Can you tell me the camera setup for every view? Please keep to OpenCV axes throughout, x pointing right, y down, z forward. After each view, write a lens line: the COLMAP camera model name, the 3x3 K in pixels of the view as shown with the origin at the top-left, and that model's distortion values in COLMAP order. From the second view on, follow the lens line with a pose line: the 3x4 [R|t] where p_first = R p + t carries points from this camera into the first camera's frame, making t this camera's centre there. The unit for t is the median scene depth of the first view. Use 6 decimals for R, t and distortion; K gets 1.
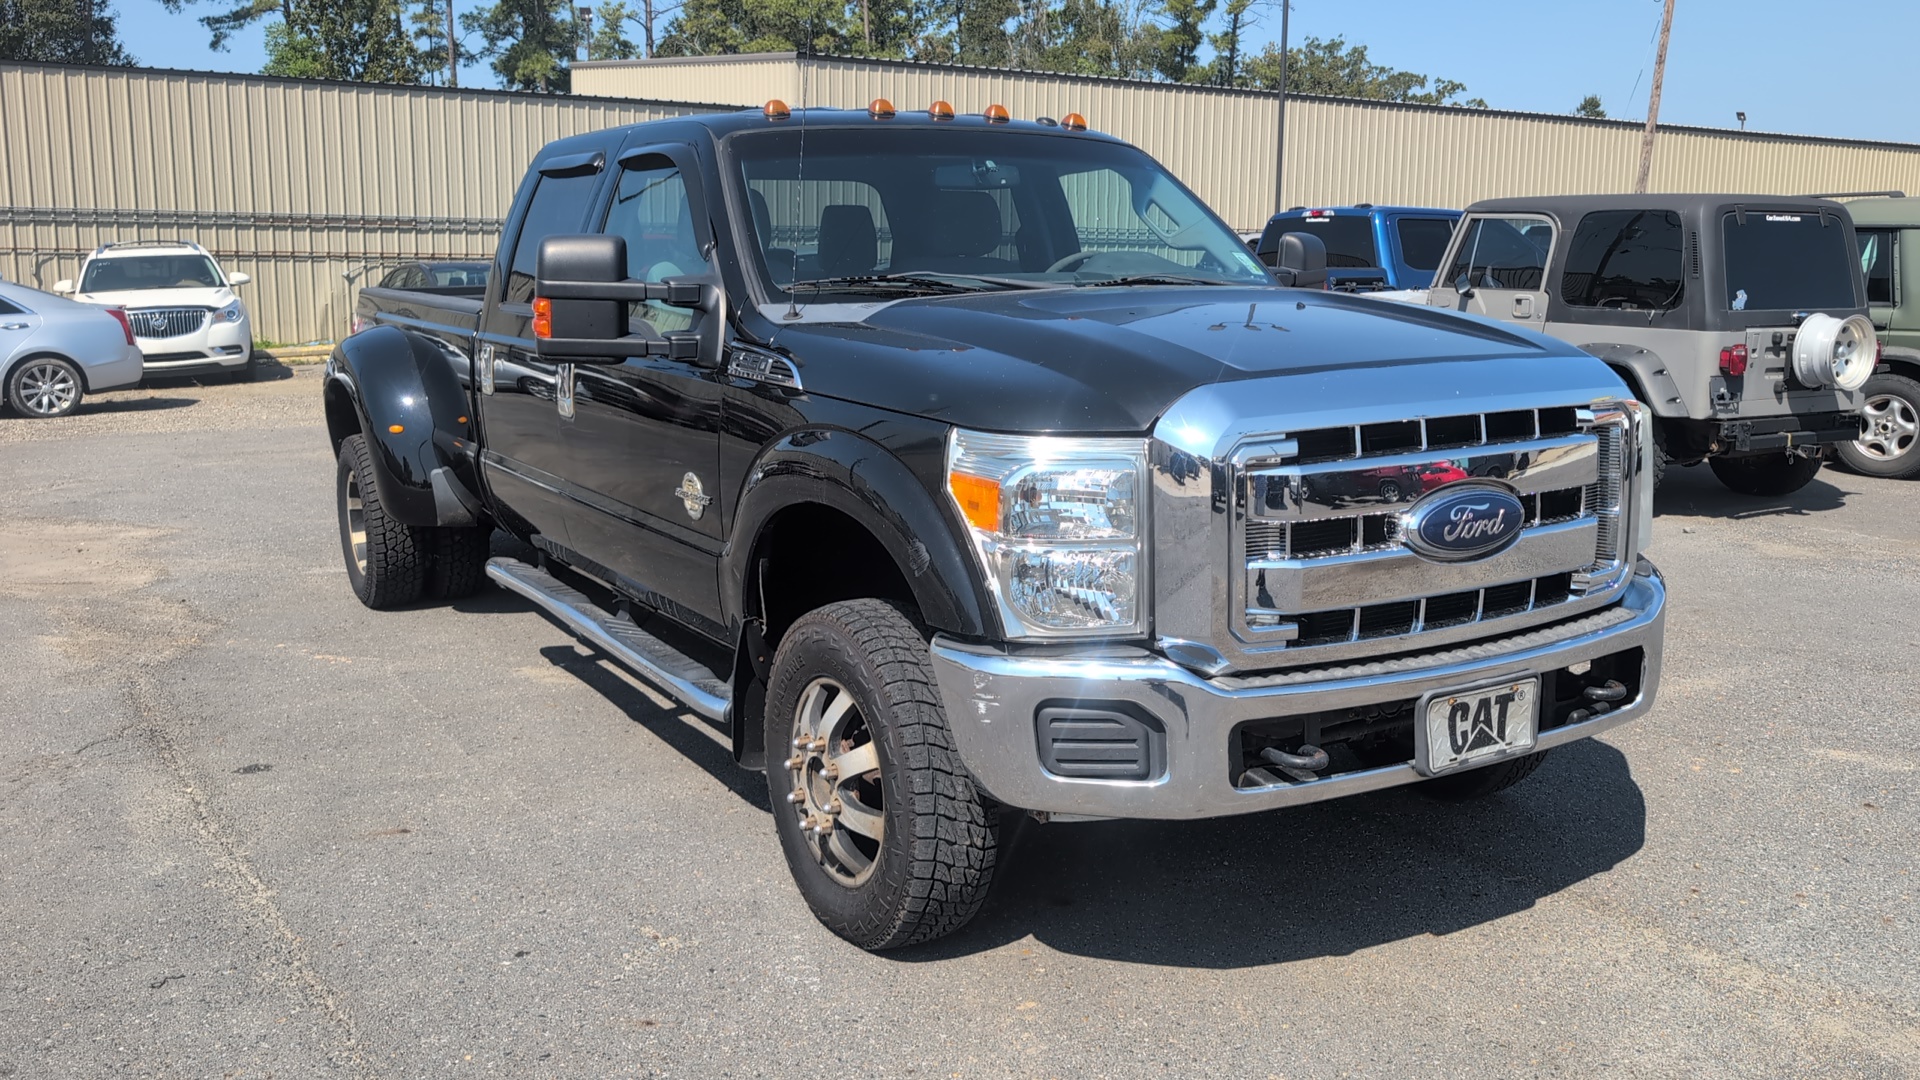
lens RADIAL K [[1604.5, 0, 968.7], [0, 1604.5, 536.6], [0, 0, 1]] dist [0.030837, -0.049214]
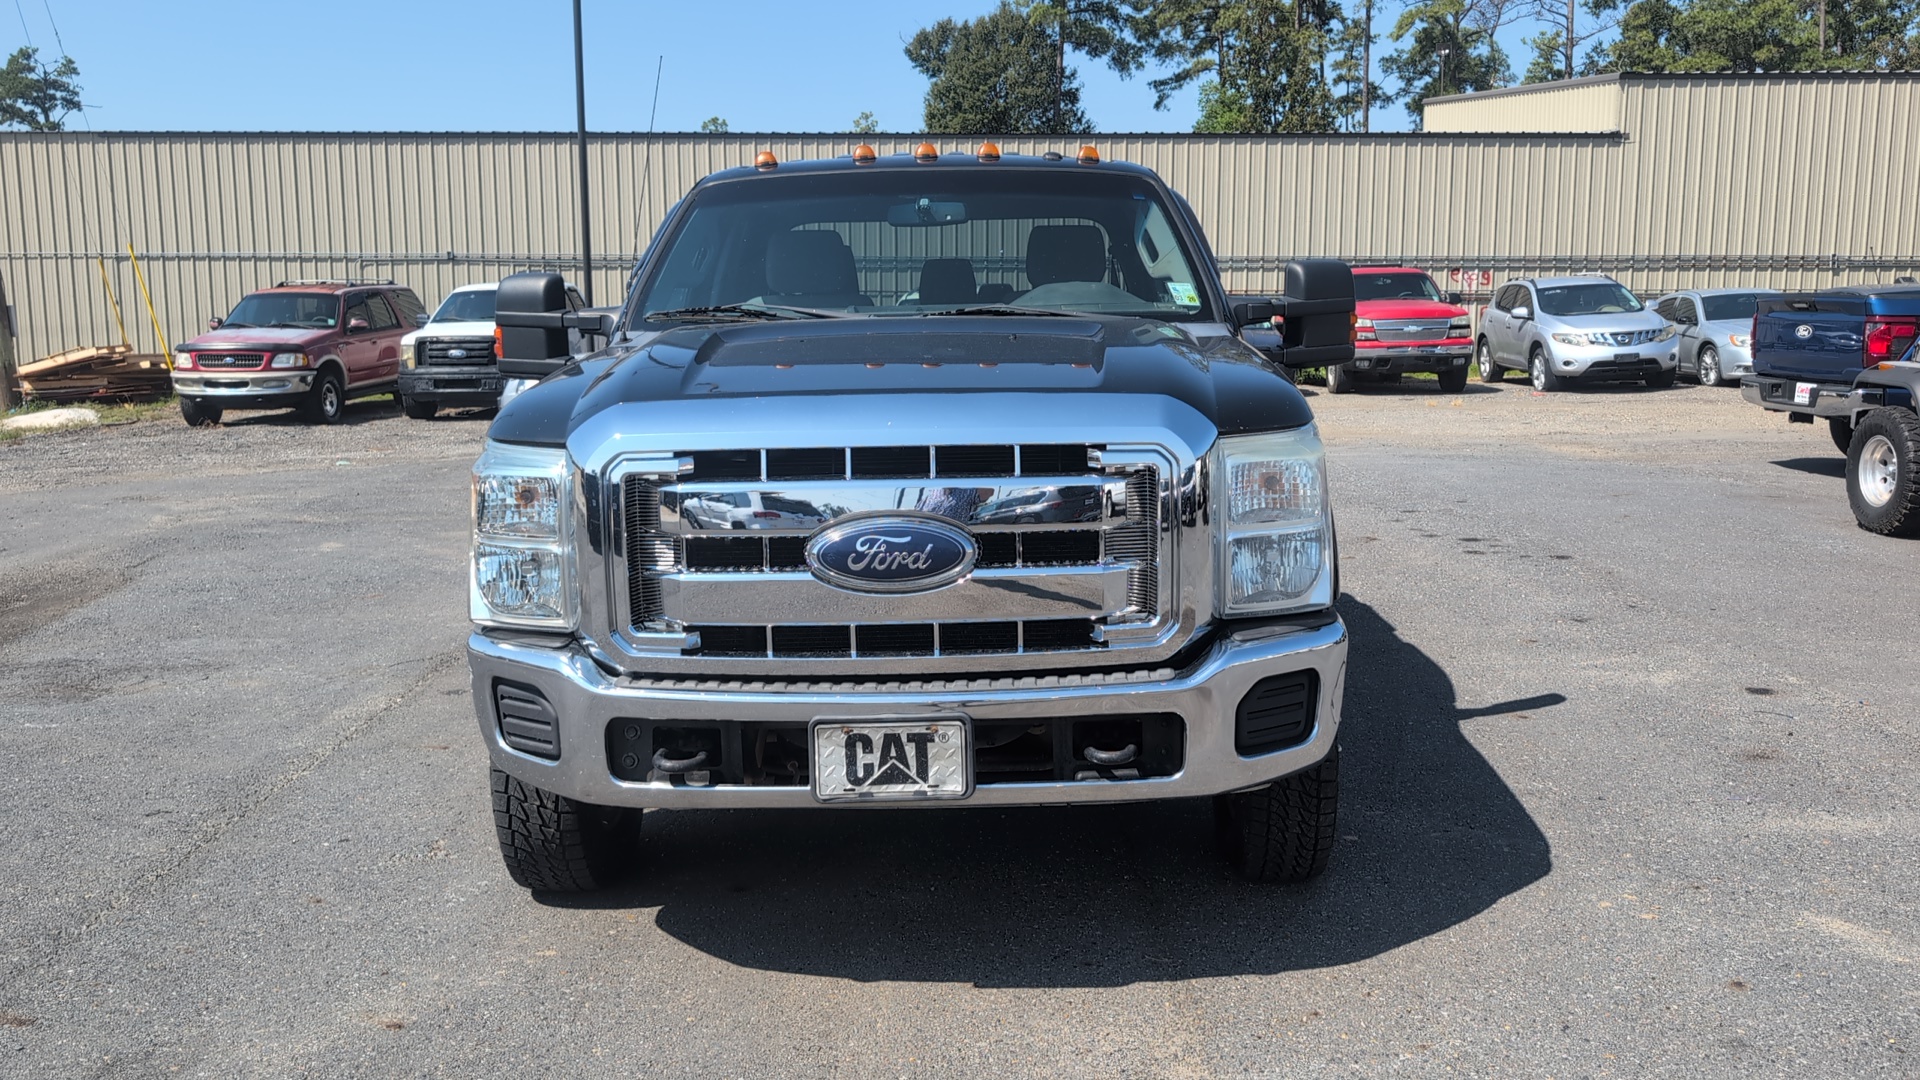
lens RADIAL K [[1604.5, 0, 958.1], [0, 1604.5, 525.6], [0, 0, 1]] dist [0.030837, -0.049214]
pose [[0.849114, 0.068011, -0.523812, 0.860985], [-0.083104, 0.996527, -0.005327, -0.024063], [0.521631, 0.048054, 0.851817, 0.182515]]
